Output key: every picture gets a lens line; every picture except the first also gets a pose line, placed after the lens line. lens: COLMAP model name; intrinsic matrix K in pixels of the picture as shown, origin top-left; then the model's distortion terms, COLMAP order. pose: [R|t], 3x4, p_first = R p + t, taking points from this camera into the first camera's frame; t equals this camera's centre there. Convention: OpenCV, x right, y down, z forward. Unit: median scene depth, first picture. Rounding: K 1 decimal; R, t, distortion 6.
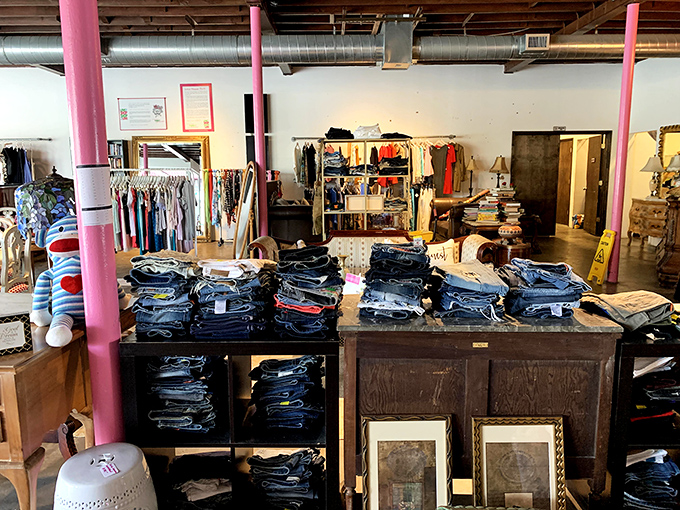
lens RADIAL K [[523.6, 0, 340.0], [0, 523.6, 255.0], [0, 0, 1]] dist [0.003021, -0.002308]
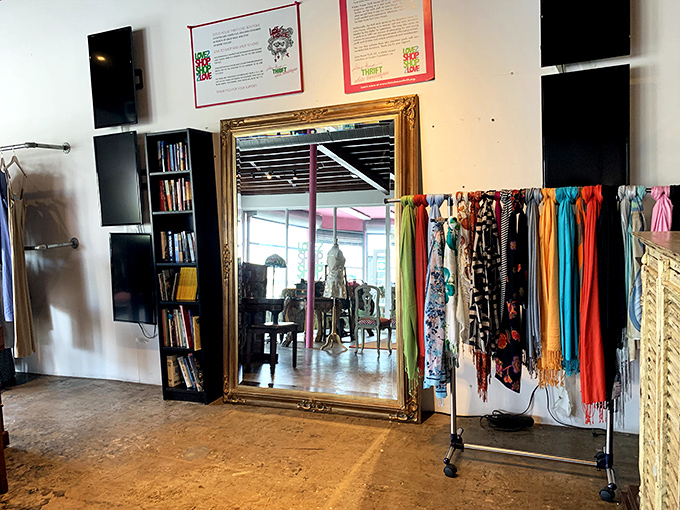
lens RADIAL K [[523.6, 0, 340.0], [0, 523.6, 255.0], [0, 0, 1]] dist [0.003021, -0.002308]
pose [[0.920199, -0.002694, -0.391442, -0.172177], [-0.025618, 0.997418, -0.067087, -0.108168], [0.390612, 0.071761, 0.917754, 0.706900]]
